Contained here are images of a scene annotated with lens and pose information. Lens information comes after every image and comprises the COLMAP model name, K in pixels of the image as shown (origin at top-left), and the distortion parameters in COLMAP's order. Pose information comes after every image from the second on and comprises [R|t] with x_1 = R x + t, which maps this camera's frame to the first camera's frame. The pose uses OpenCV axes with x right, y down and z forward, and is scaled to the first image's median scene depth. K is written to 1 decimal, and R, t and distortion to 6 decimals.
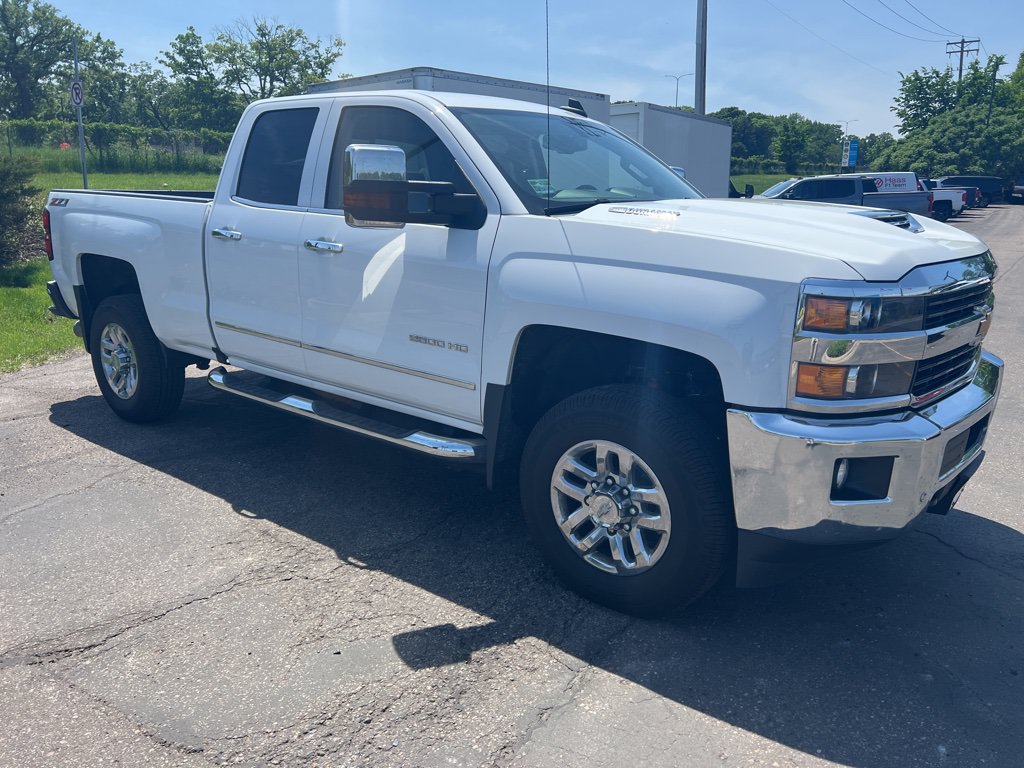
lens RADIAL K [[768.9, 0, 510.2], [0, 768.9, 378.7], [0, 0, 1]] dist [0.052752, -0.055425]
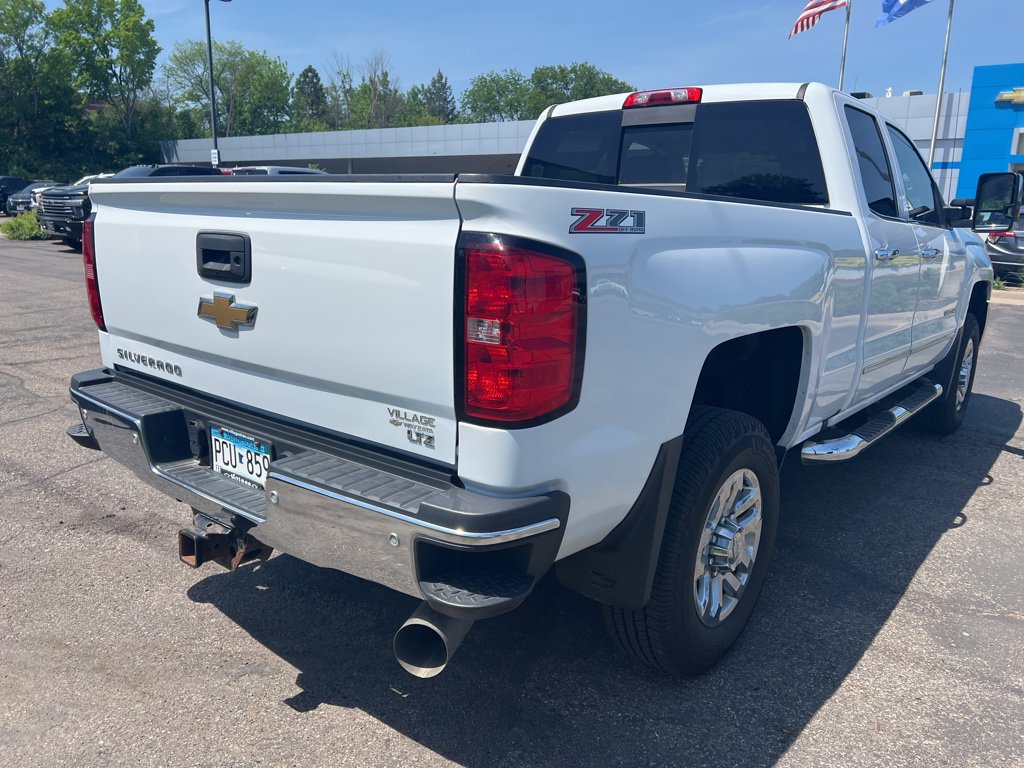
lens RADIAL K [[769.7, 0, 499.7], [0, 769.7, 386.6], [0, 0, 1]] dist [0.059168, -0.063682]
pose [[0.013649, -0.230389, 0.973003, -1.159325], [0.210047, 0.952042, 0.222480, -0.309497], [-0.977596, 0.201339, 0.061387, 1.324970]]
